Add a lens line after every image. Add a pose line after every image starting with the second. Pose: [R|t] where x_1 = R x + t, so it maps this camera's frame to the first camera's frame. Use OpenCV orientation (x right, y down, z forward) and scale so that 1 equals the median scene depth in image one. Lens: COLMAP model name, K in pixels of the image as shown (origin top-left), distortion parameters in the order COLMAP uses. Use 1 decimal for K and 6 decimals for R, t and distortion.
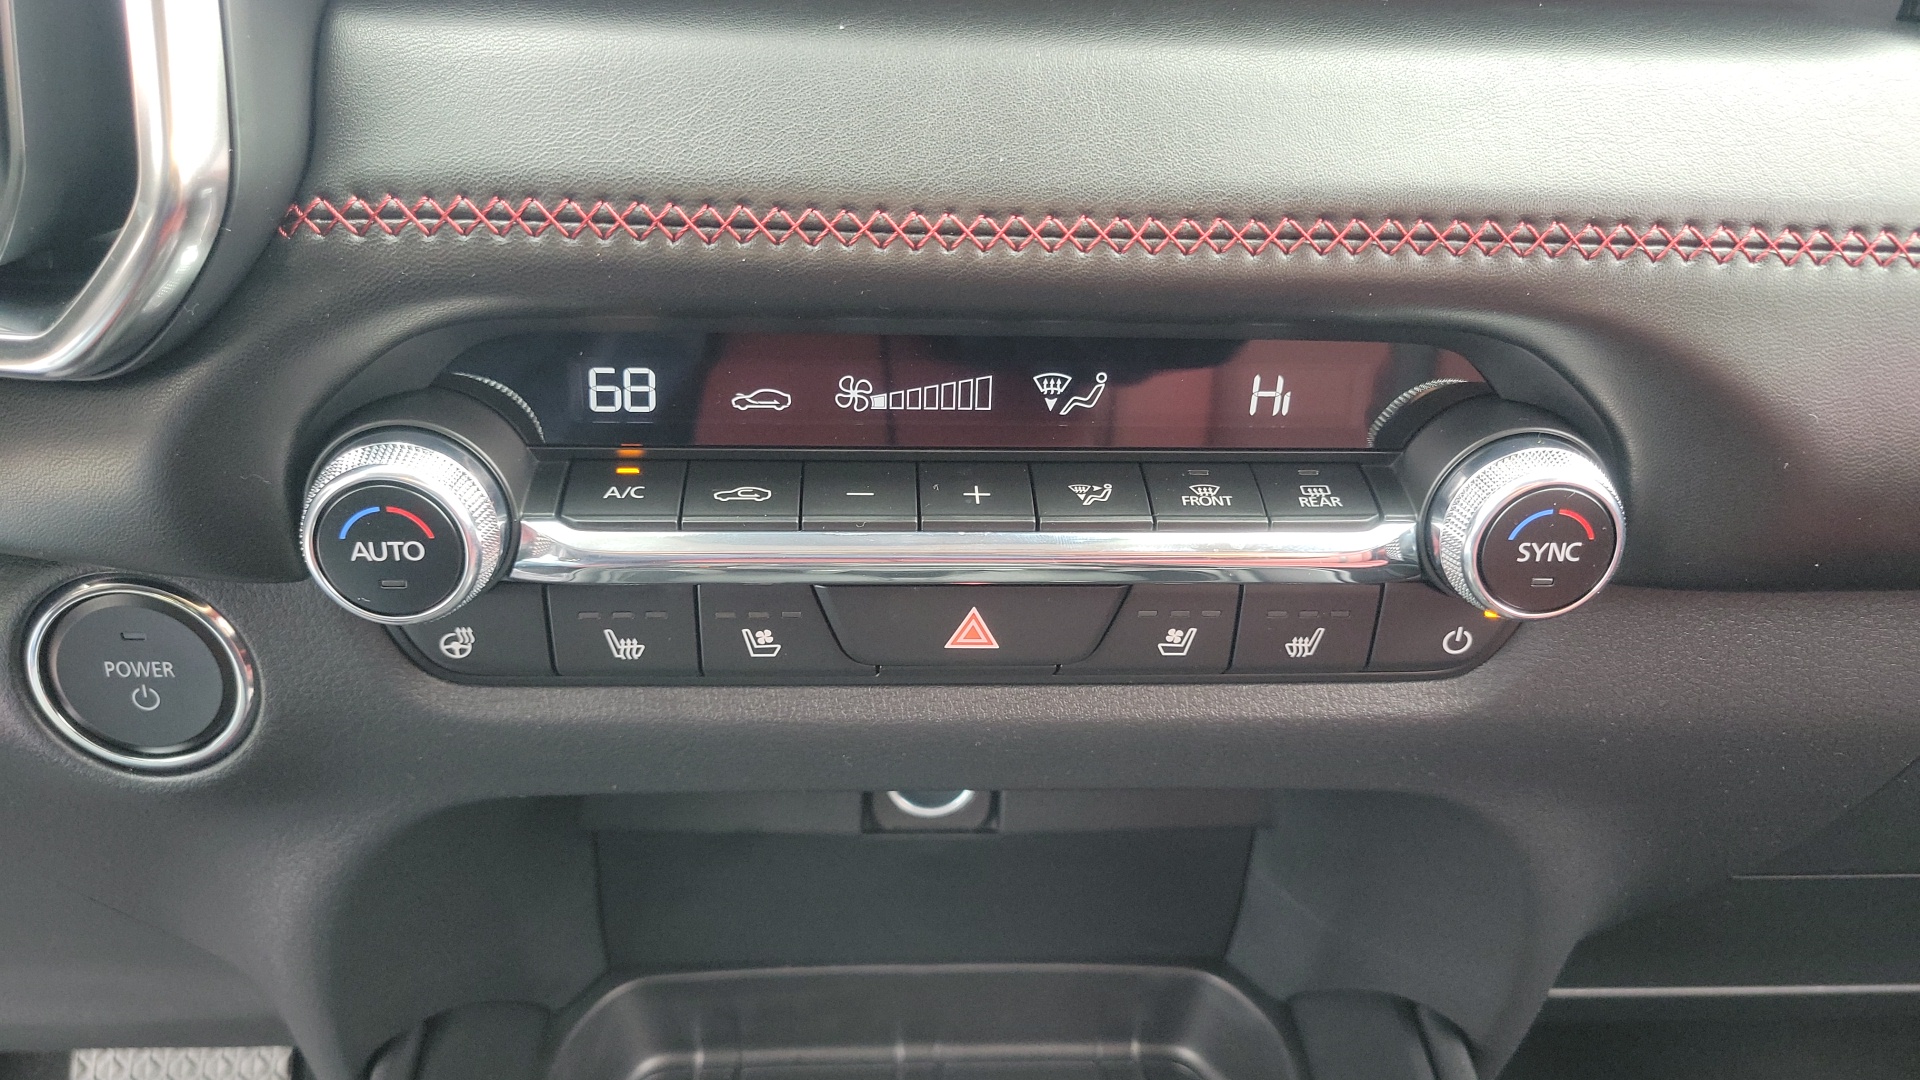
lens RADIAL K [[1476.0, 0, 969.6], [0, 1476.0, 521.7], [0, 0, 1]] dist [0.040775, -0.018830]
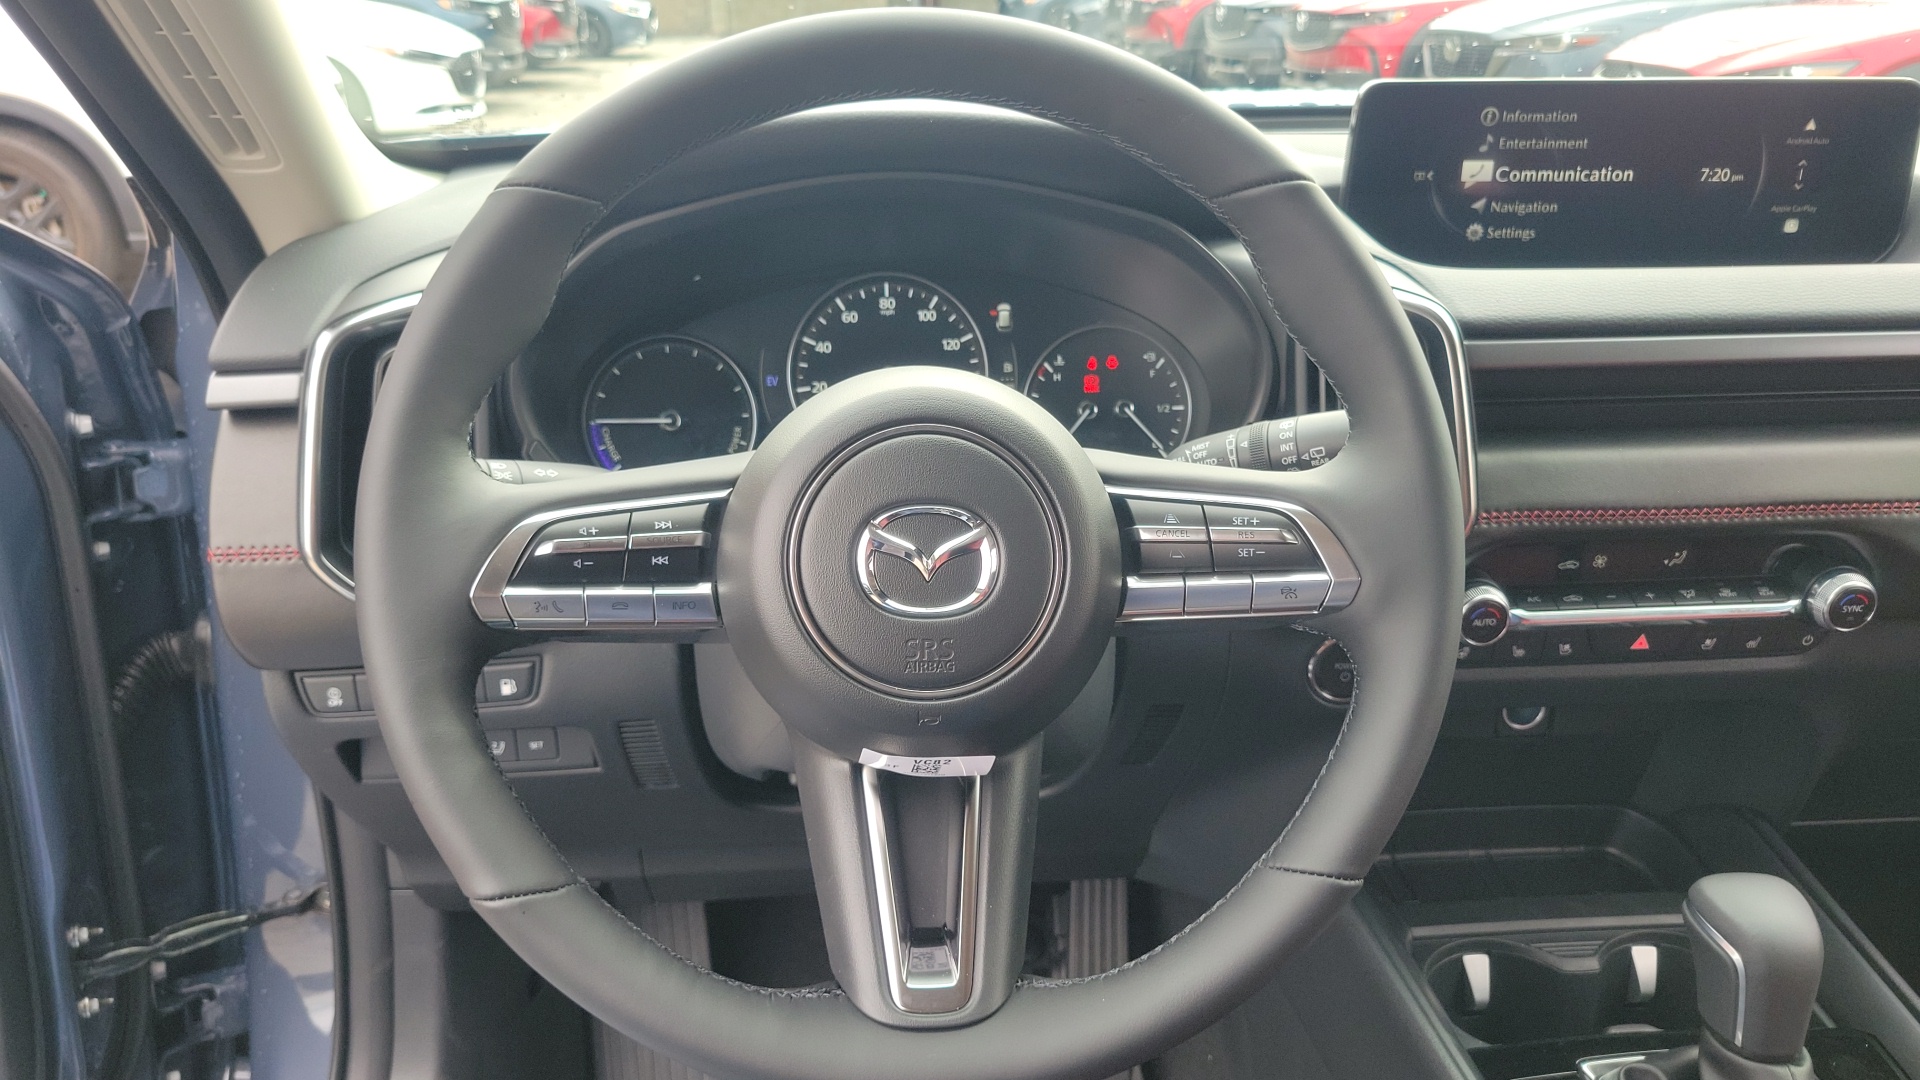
lens RADIAL K [[1476.0, 0, 973.0], [0, 1476.0, 544.6], [0, 0, 1]] dist [0.040775, -0.018830]
pose [[0.999305, -0.037028, 0.004230, -1.340020], [0.037061, 0.999281, -0.007968, -0.144816], [-0.003932, 0.008119, 0.999959, -1.936415]]
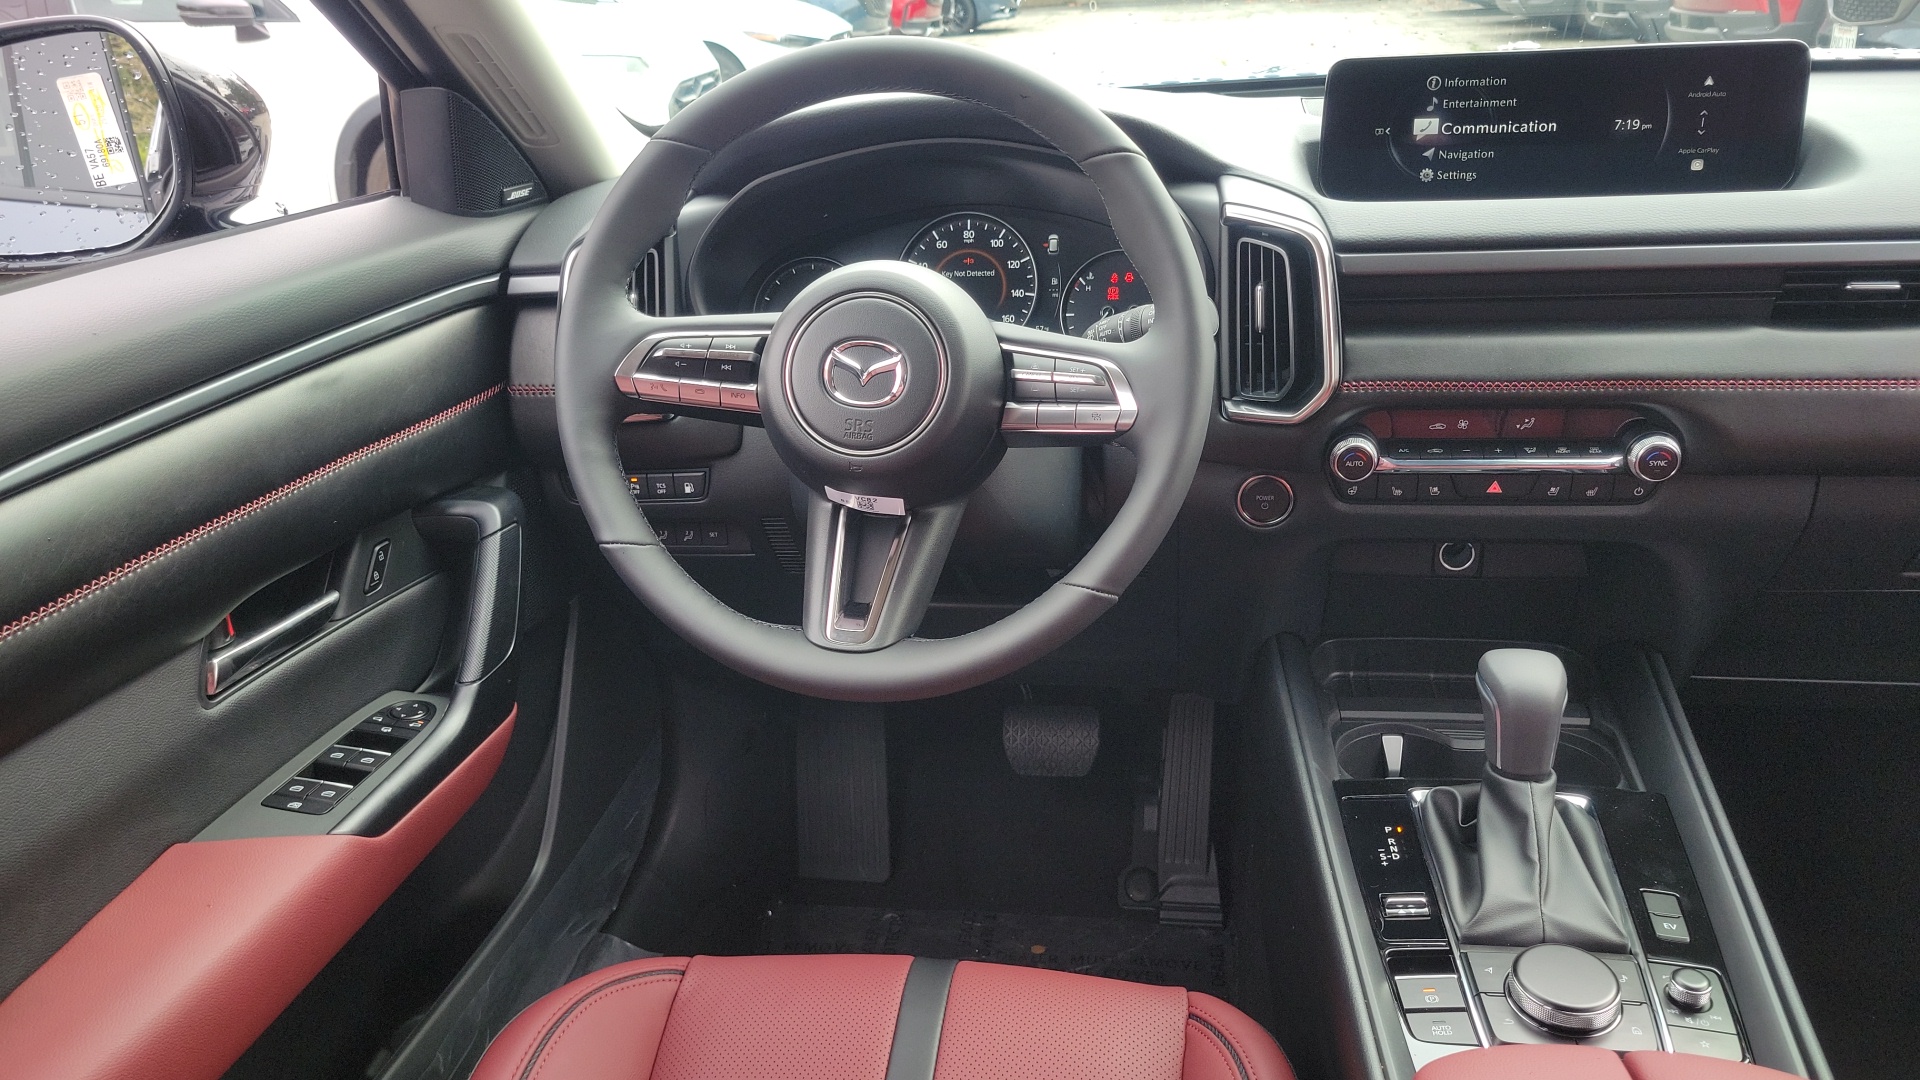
lens RADIAL K [[1476.0, 0, 919.7], [0, 1476.0, 593.9], [0, 0, 1]] dist [0.040775, -0.018830]
pose [[0.966812, 0.019003, -0.254781, -0.461097], [-0.009926, 0.999271, 0.036865, 0.227978], [0.255296, -0.033112, 0.966296, -3.145600]]
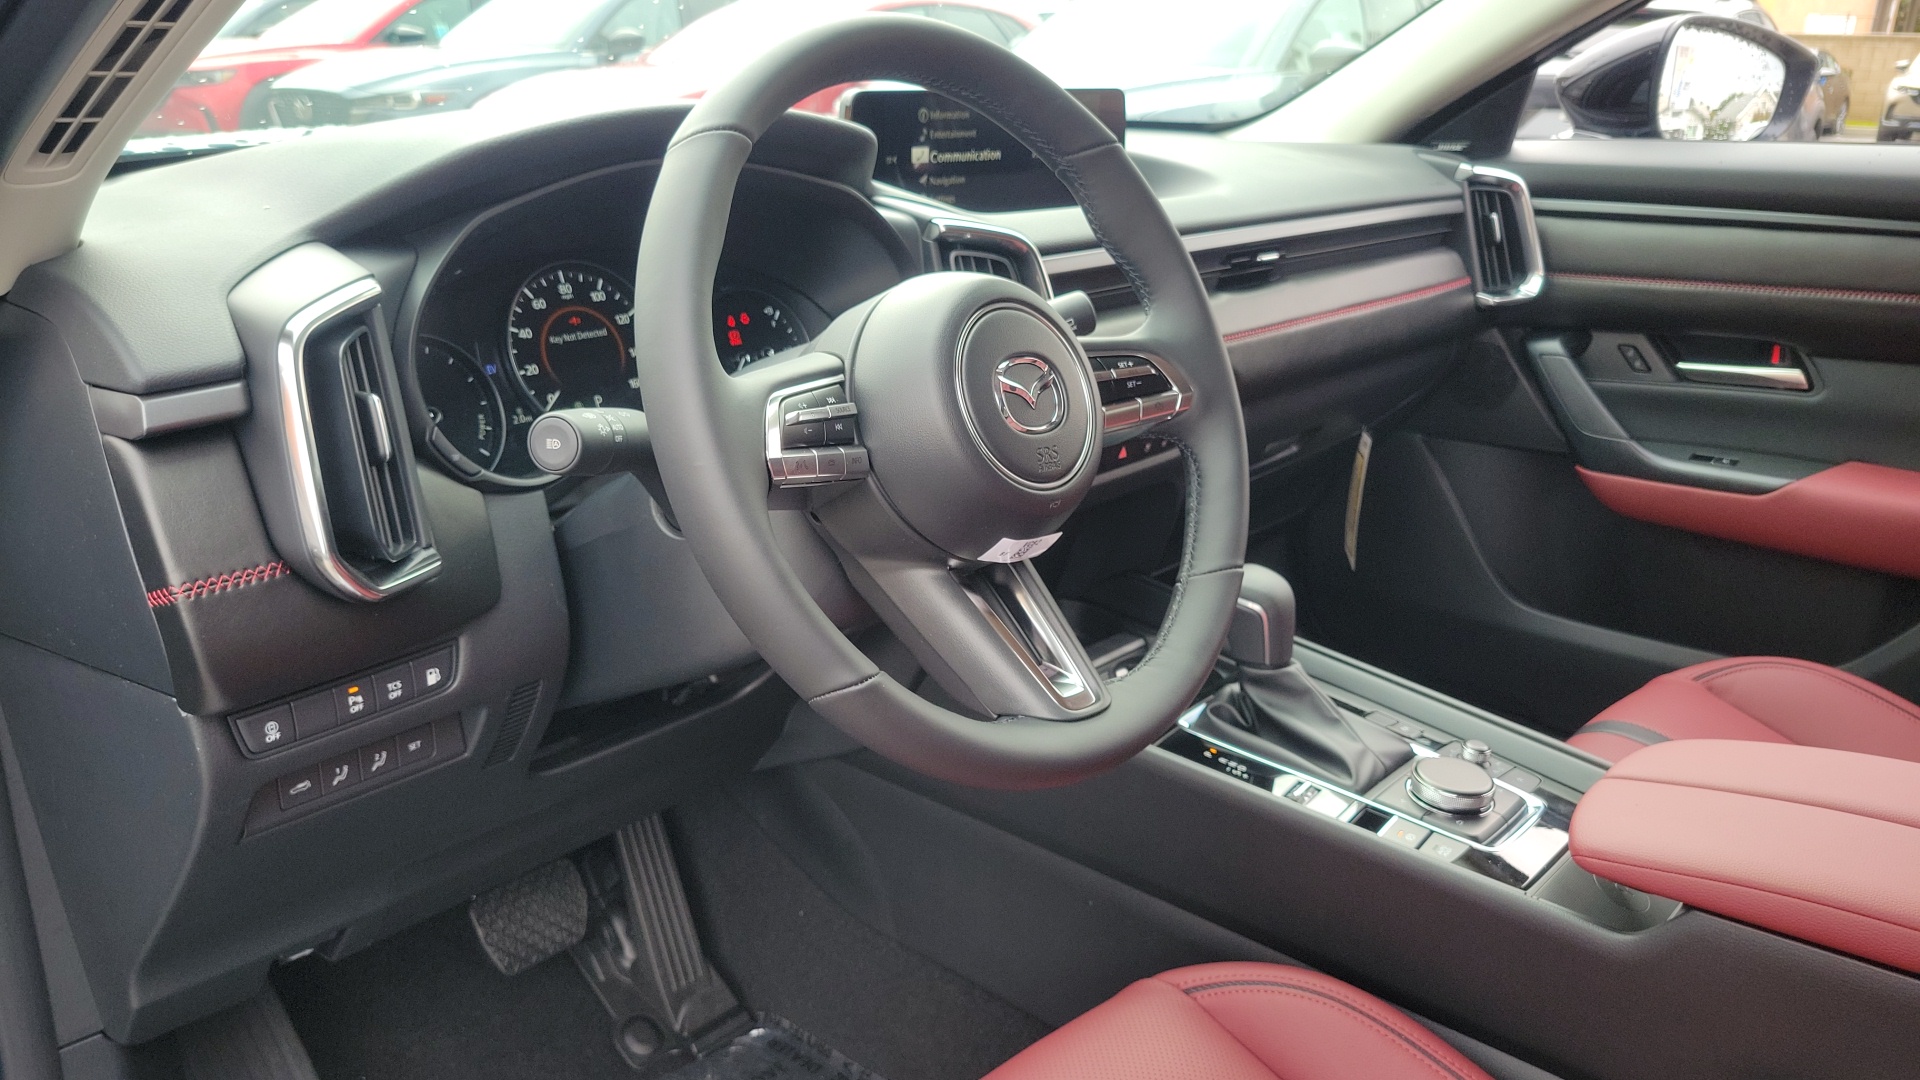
lens RADIAL K [[1476.0, 0, 959.3], [0, 1476.0, 554.6], [0, 0, 1]] dist [0.040775, -0.018830]
pose [[0.709204, -0.250115, 0.659145, -3.378379], [0.269079, 0.960206, 0.074839, -0.095007], [-0.651634, 0.124286, 0.748282, -1.950228]]
